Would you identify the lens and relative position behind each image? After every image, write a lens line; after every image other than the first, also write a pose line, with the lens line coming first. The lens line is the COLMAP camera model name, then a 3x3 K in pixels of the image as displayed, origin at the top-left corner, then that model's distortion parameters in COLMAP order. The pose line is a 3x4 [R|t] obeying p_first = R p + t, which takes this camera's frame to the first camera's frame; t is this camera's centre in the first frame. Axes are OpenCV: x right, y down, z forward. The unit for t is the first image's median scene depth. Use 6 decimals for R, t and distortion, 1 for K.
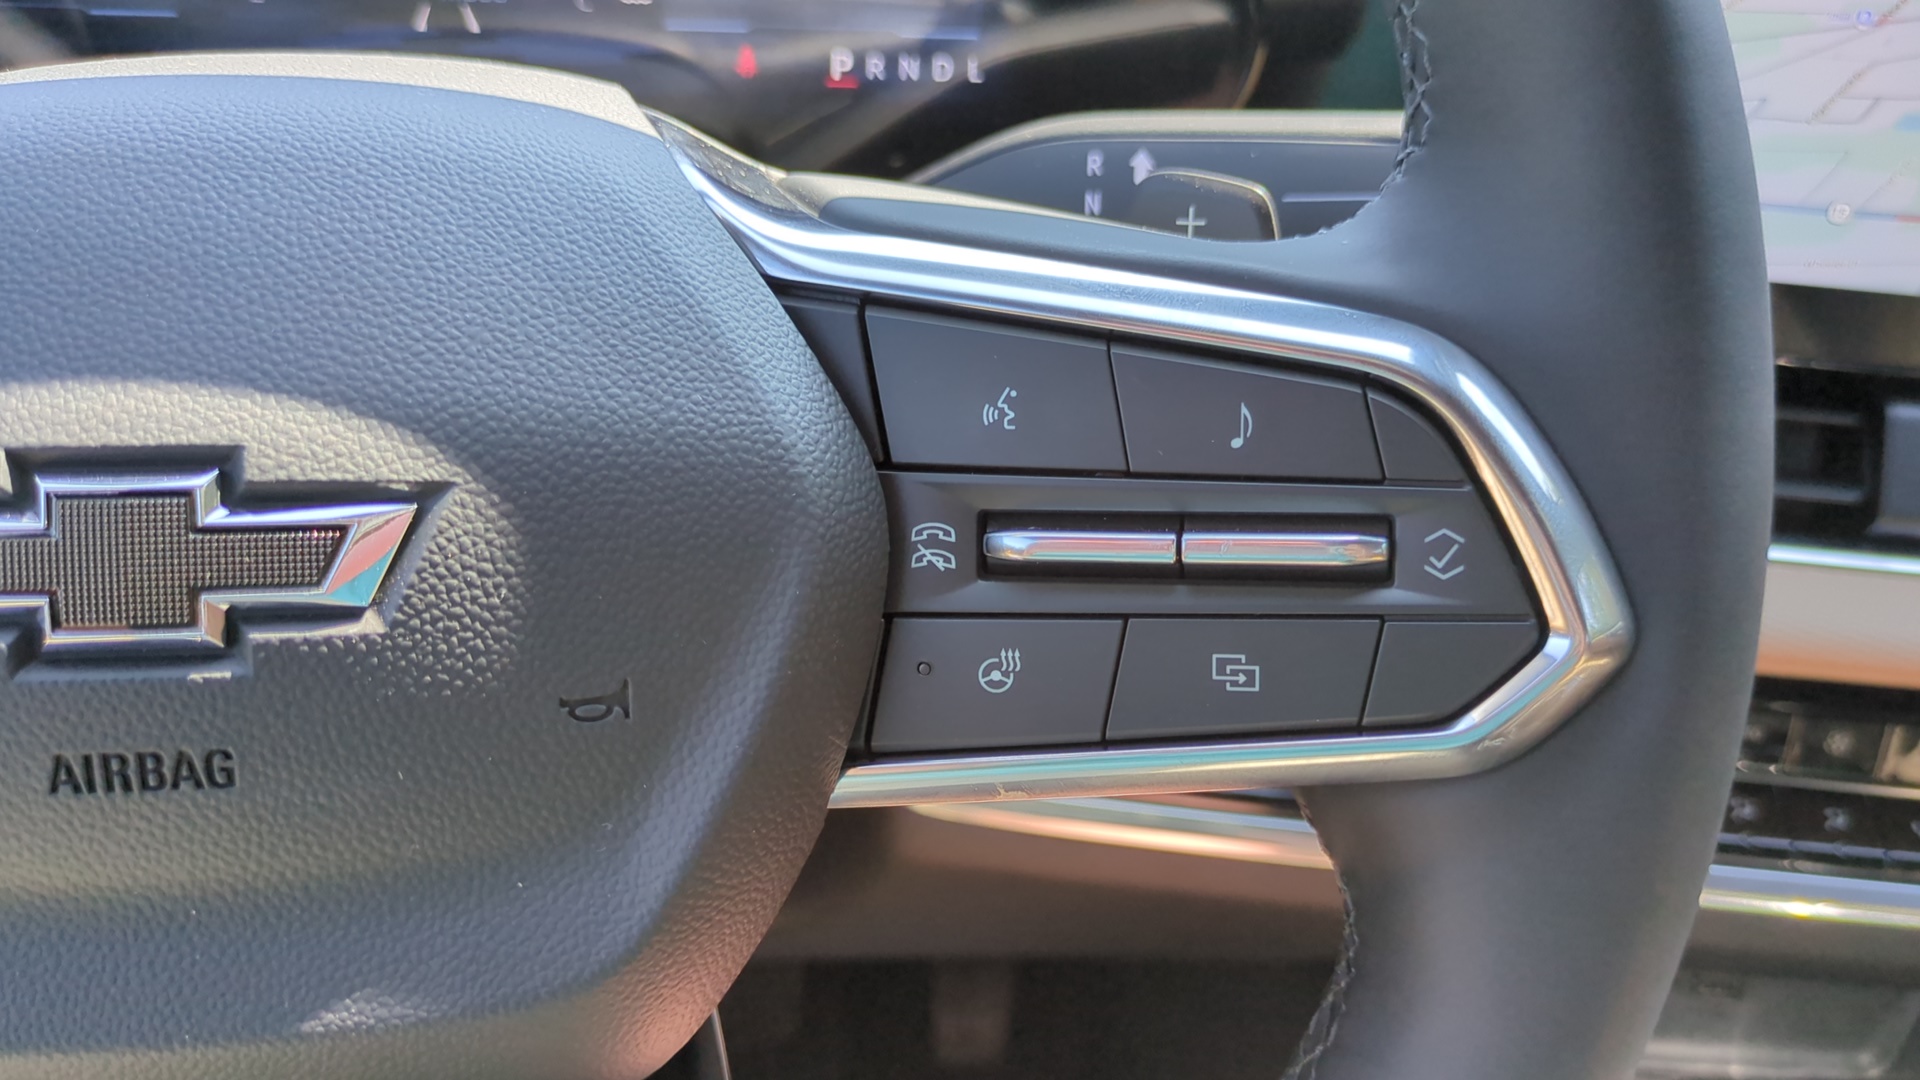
lens RADIAL K [[1505.2, 0, 960.0], [0, 1505.2, 540.0], [0, 0, 1]] dist [-0.047120, -0.001514]
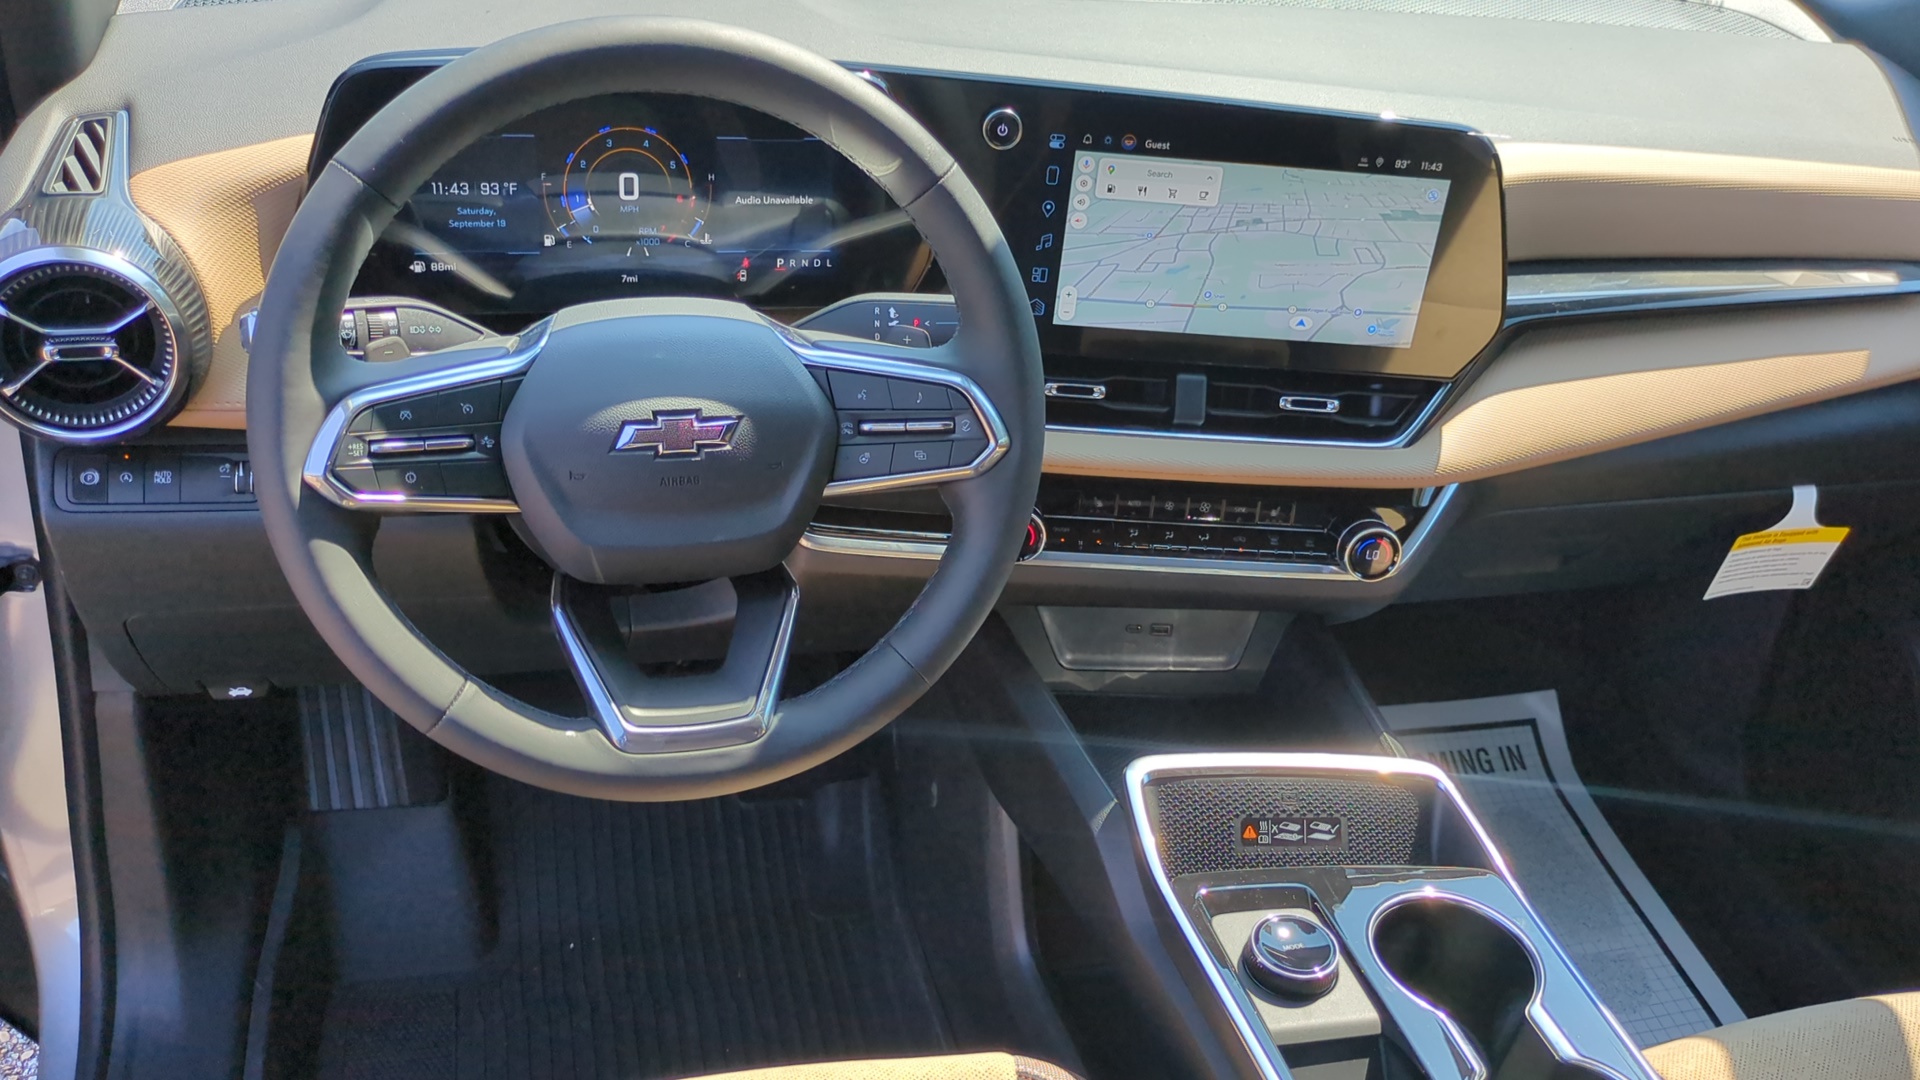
lens RADIAL K [[1599.8, 0, 960.0], [0, 1599.8, 540.0], [0, 0, 1]] dist [0.017102, -0.002922]
pose [[0.986625, -0.045462, 0.156540, -0.423905], [0.040909, 0.998644, 0.032188, 0.186915], [-0.157791, -0.025354, 0.987147, -3.481323]]
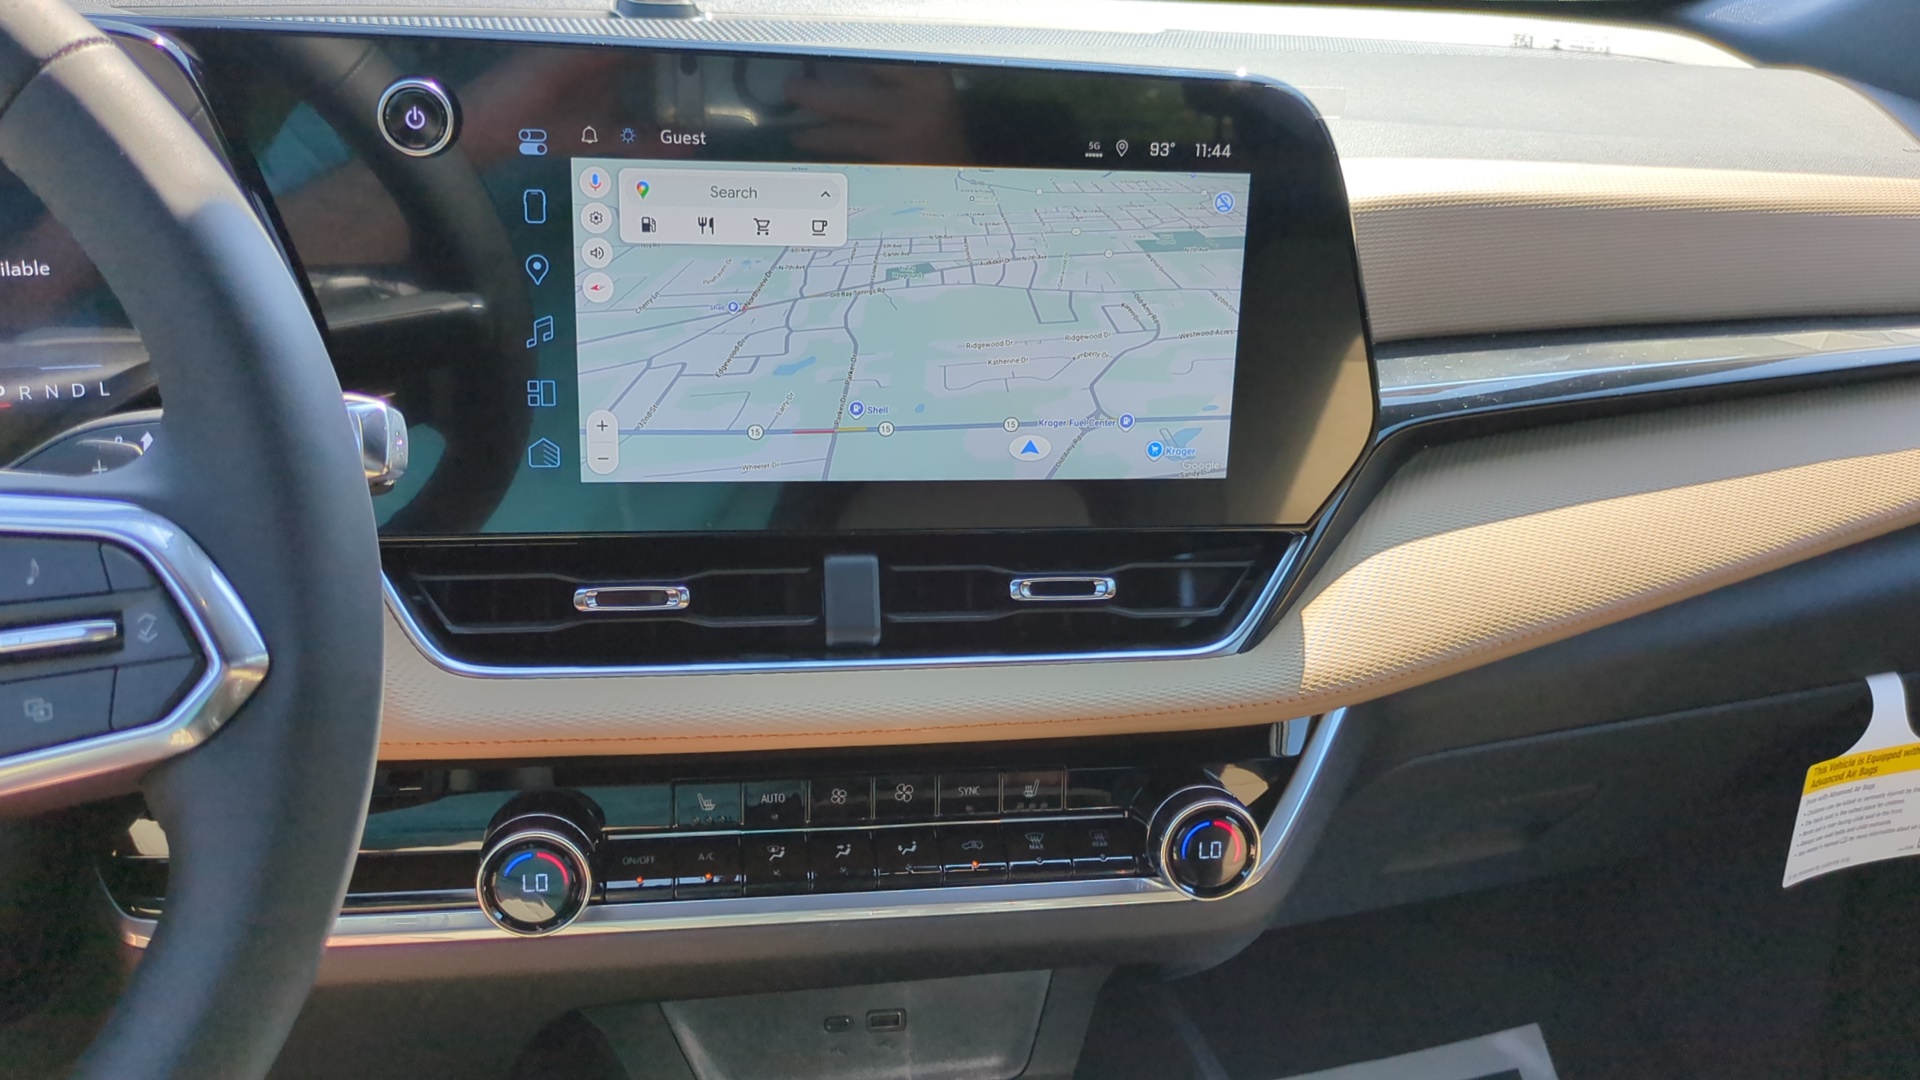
lens RADIAL K [[1599.8, 0, 960.0], [0, 1599.8, 540.0], [0, 0, 1]] dist [0.017102, -0.002922]
pose [[0.969603, -0.096534, 0.224837, 0.802863], [0.136763, 0.975760, -0.170844, 0.360371], [-0.202894, 0.196401, 0.959302, -1.089998]]
